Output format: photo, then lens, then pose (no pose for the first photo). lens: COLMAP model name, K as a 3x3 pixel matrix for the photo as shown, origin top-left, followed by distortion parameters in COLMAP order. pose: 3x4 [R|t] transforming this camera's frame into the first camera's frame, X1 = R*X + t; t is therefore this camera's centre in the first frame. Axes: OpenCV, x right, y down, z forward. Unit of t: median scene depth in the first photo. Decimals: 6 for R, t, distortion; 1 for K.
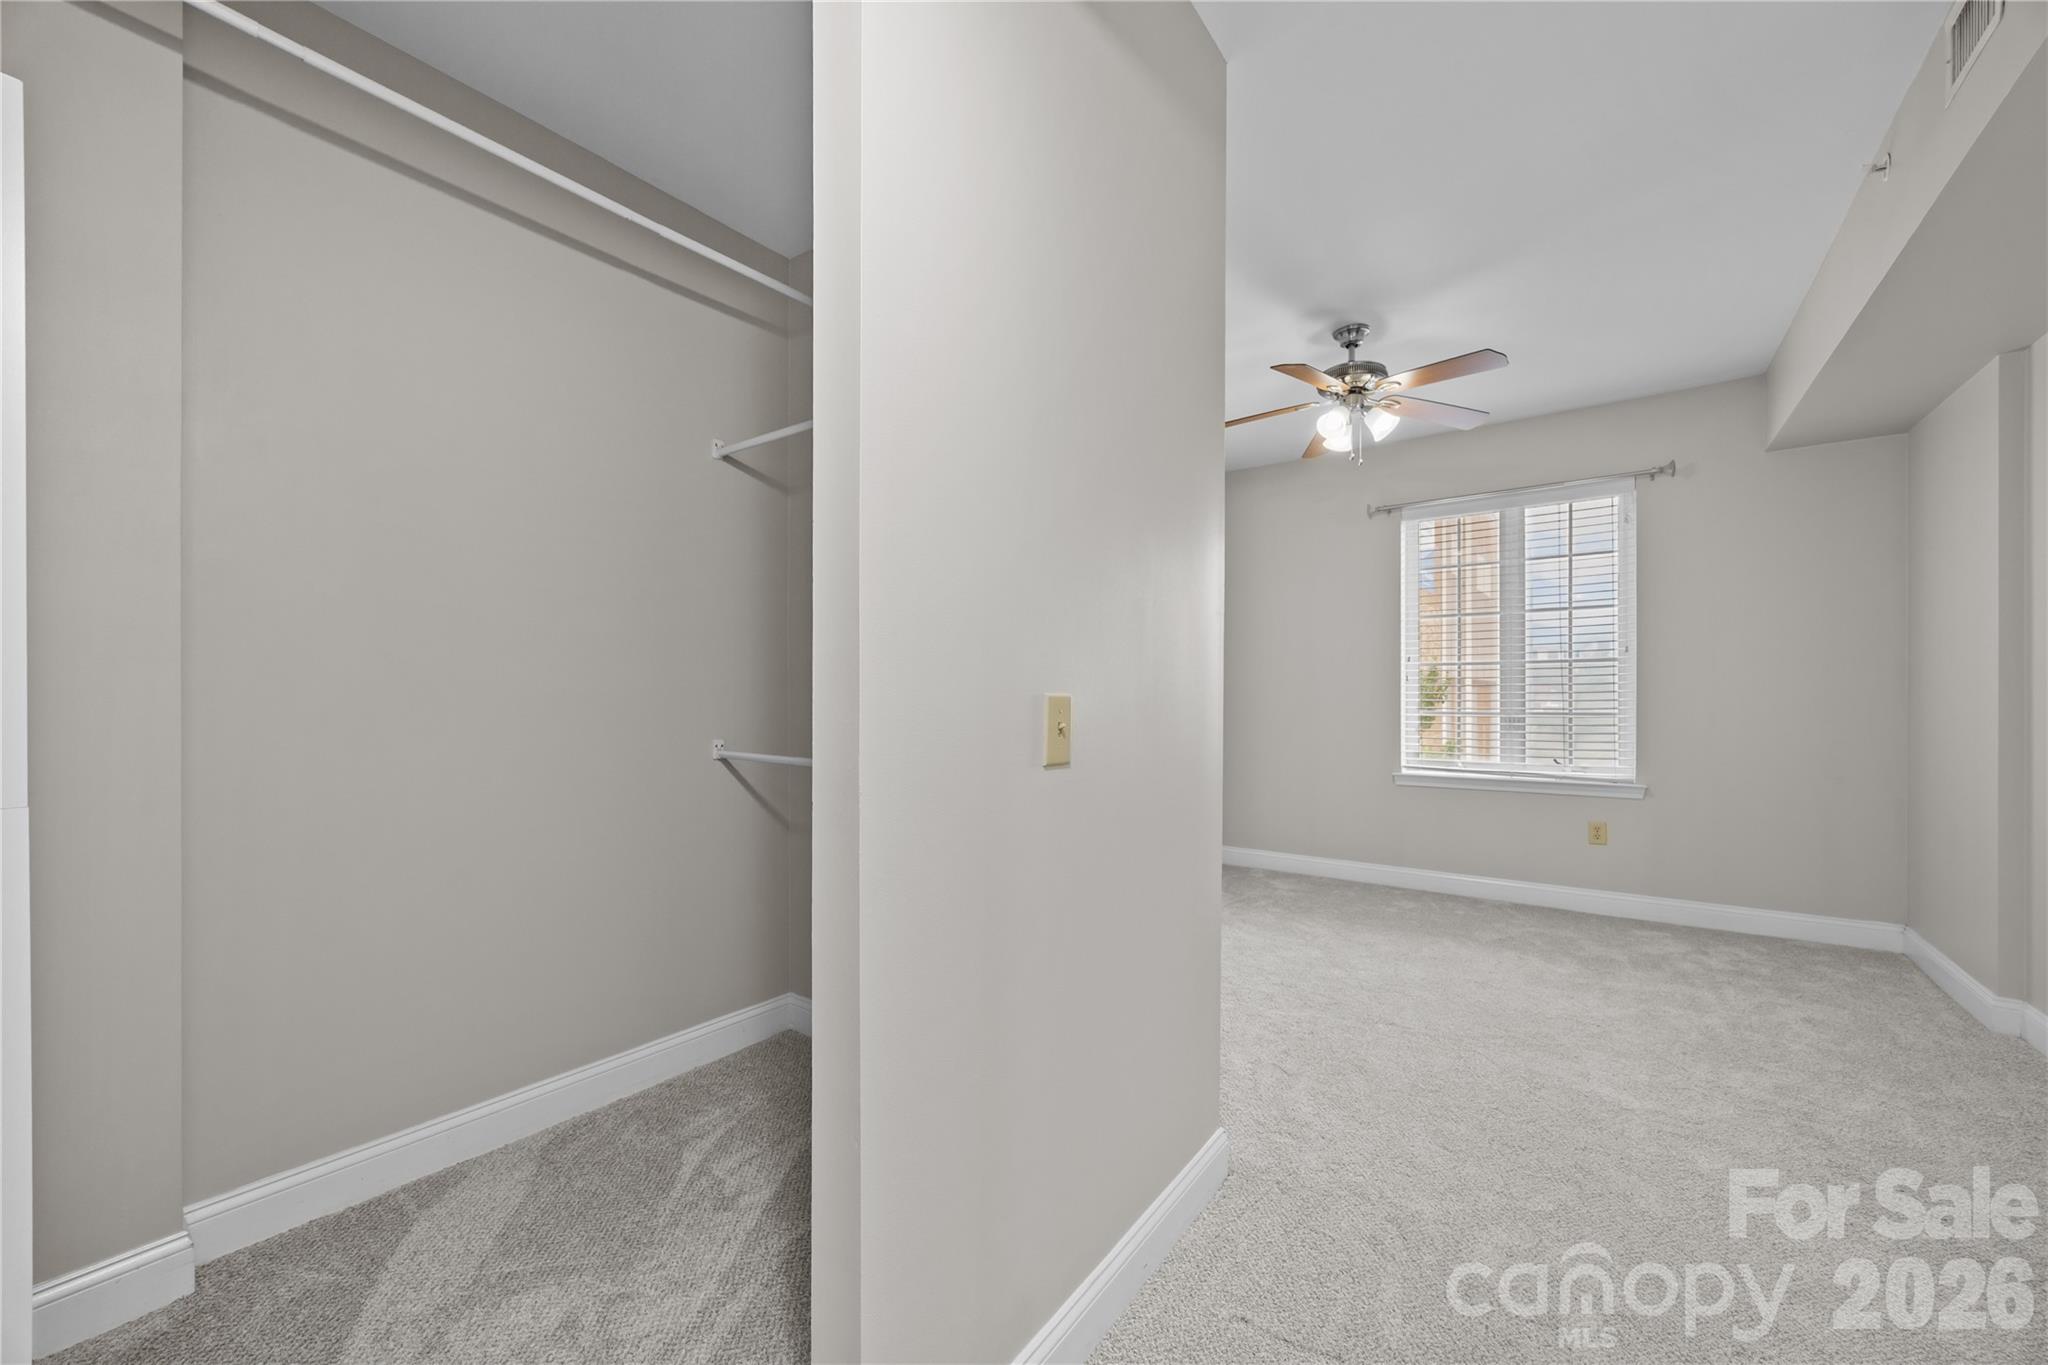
lens RADIAL K [[788.6, 0, 1025.7], [0, 788.6, 685.0], [0, 0, 1]] dist [0.000147, -0.000098]
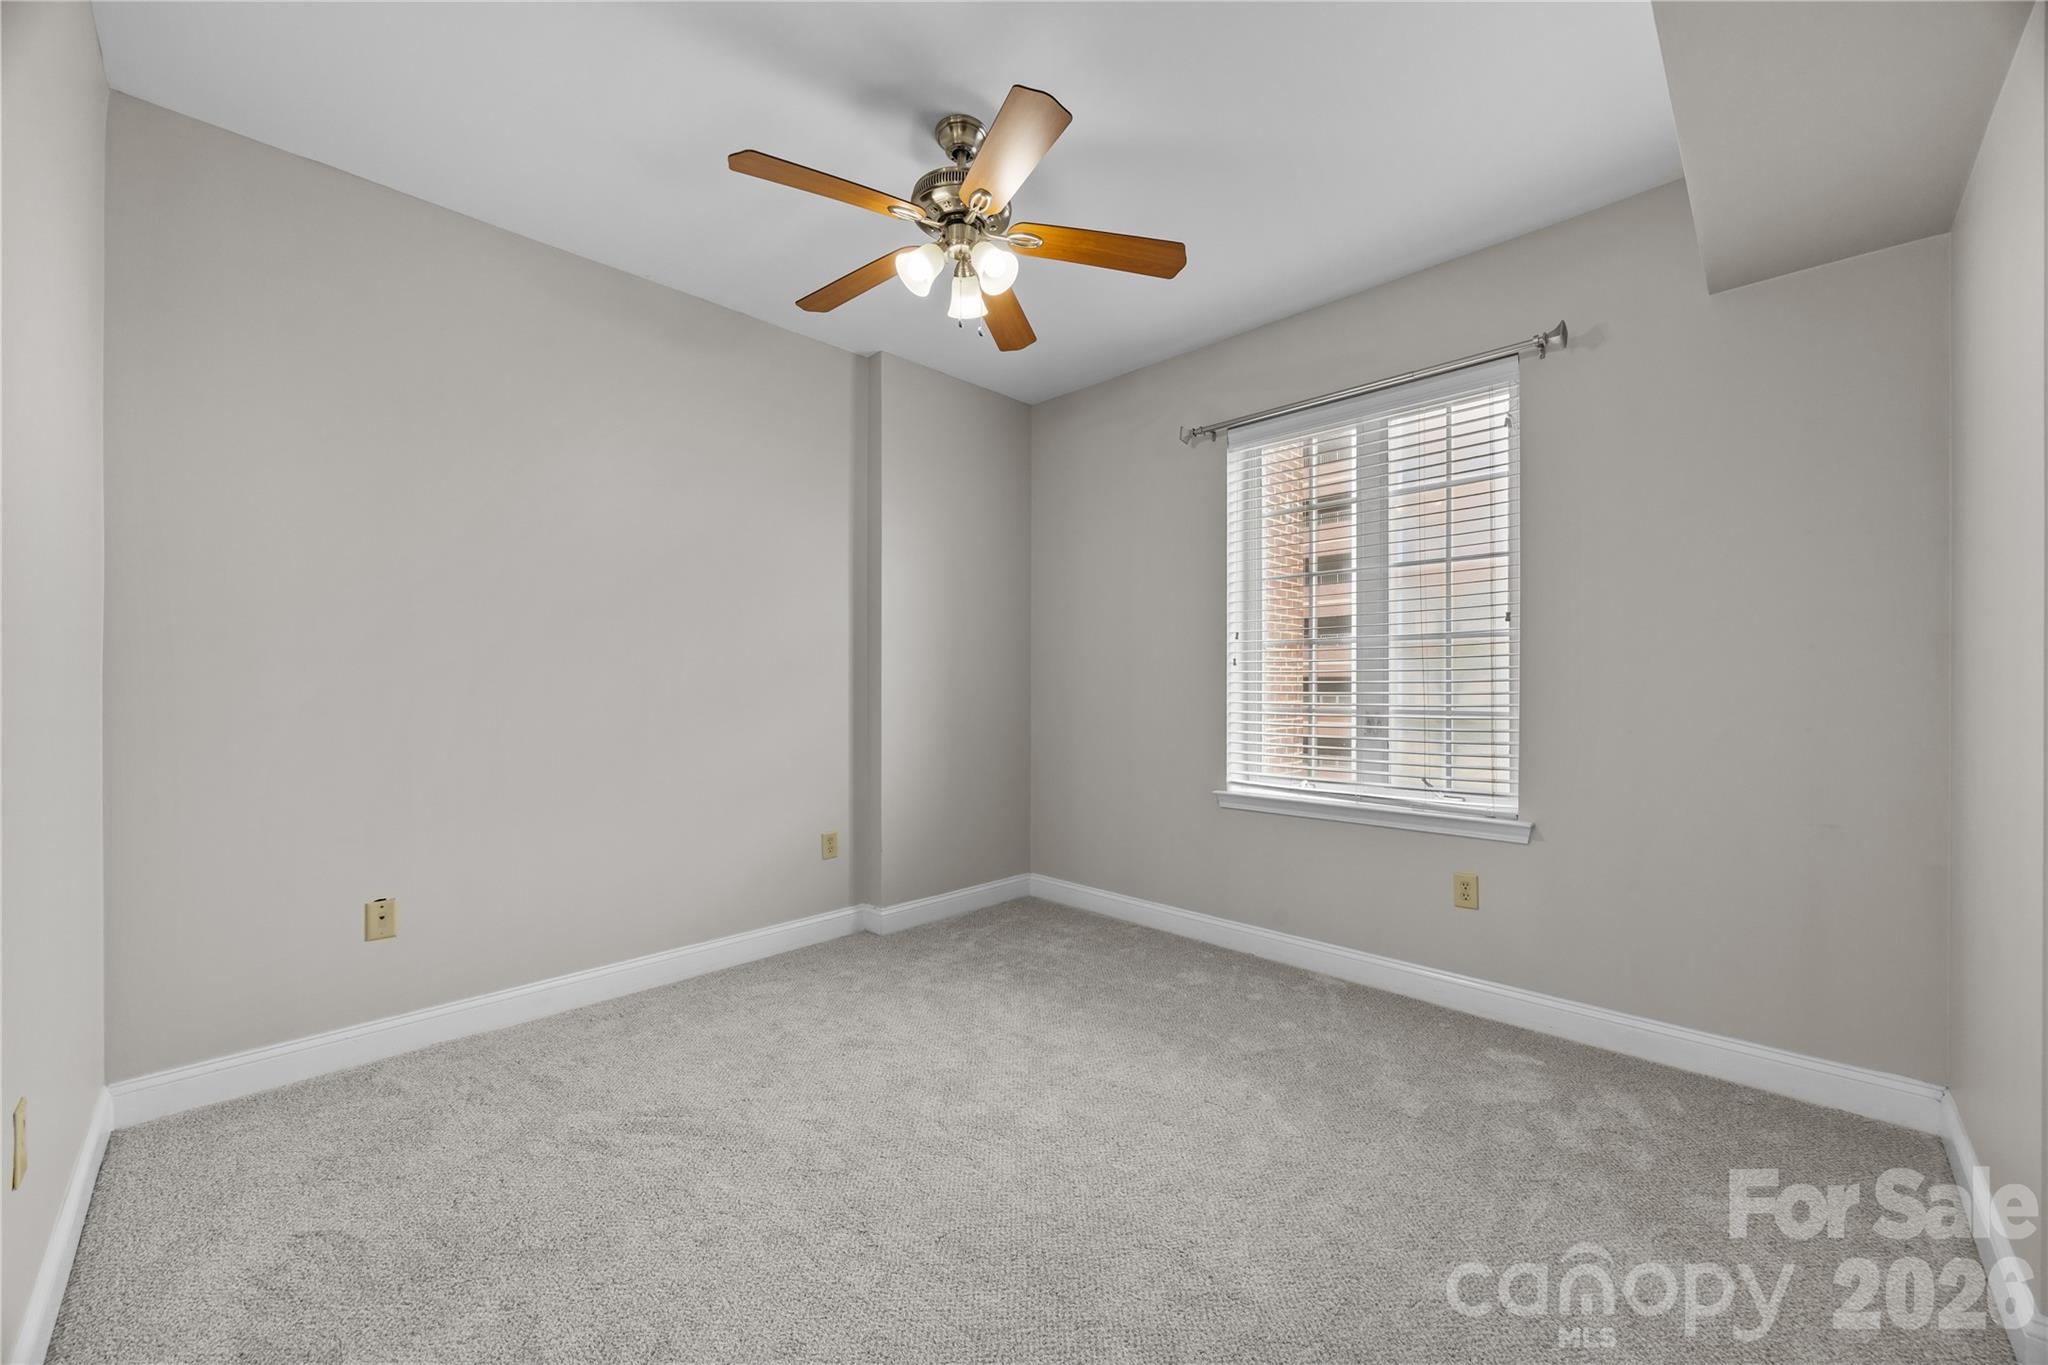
lens RADIAL K [[788.6, 0, 1022.4], [0, 788.6, 673.6], [0, 0, 1]] dist [0.000147, -0.000098]
pose [[0.990853, 0.005735, -0.134822, 0.441341], [-0.006264, 0.999974, -0.003499, 0.006698], [0.134799, 0.004311, 0.990864, 0.283734]]
